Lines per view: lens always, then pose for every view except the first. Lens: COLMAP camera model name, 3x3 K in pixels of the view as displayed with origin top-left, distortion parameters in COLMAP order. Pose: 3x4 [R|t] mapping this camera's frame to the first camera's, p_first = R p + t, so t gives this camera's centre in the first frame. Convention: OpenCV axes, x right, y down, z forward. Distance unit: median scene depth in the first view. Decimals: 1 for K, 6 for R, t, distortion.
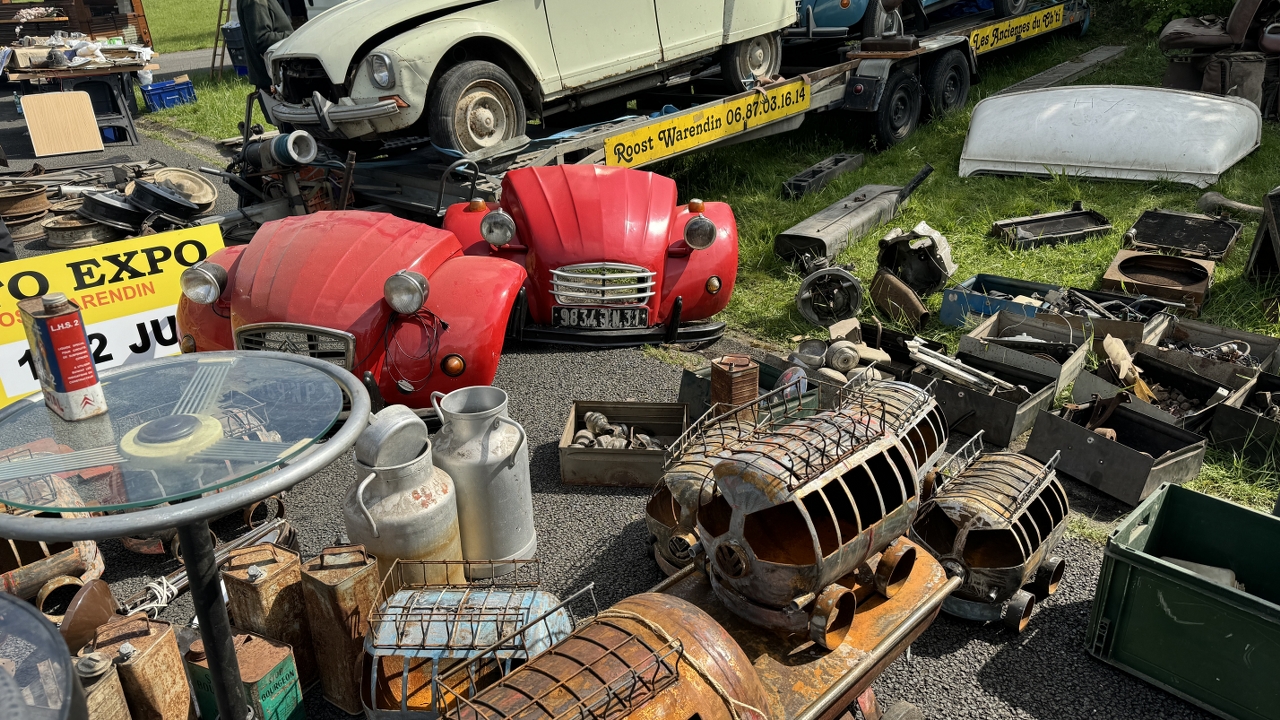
lens RADIAL K [[889.5, 0, 643.5], [0, 889.5, 368.4], [0, 0, 1]] dist [0.064407, -0.085822]
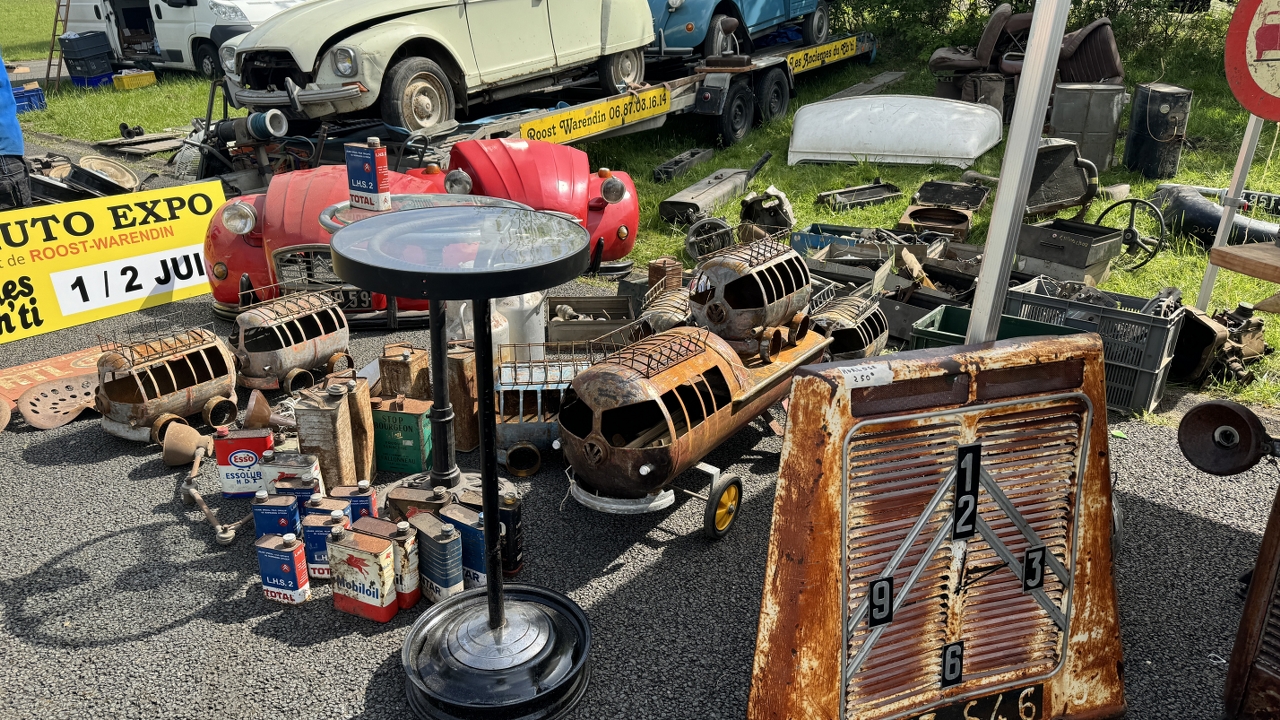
lens RADIAL K [[889.5, 0, 643.5], [0, 889.5, 368.4], [0, 0, 1]] dist [0.064407, -0.085822]
pose [[0.980199, -0.039801, 0.193974, -0.137145], [0.046179, 0.998527, -0.028471, 0.129433], [-0.192555, 0.036865, 0.980593, -0.244208]]
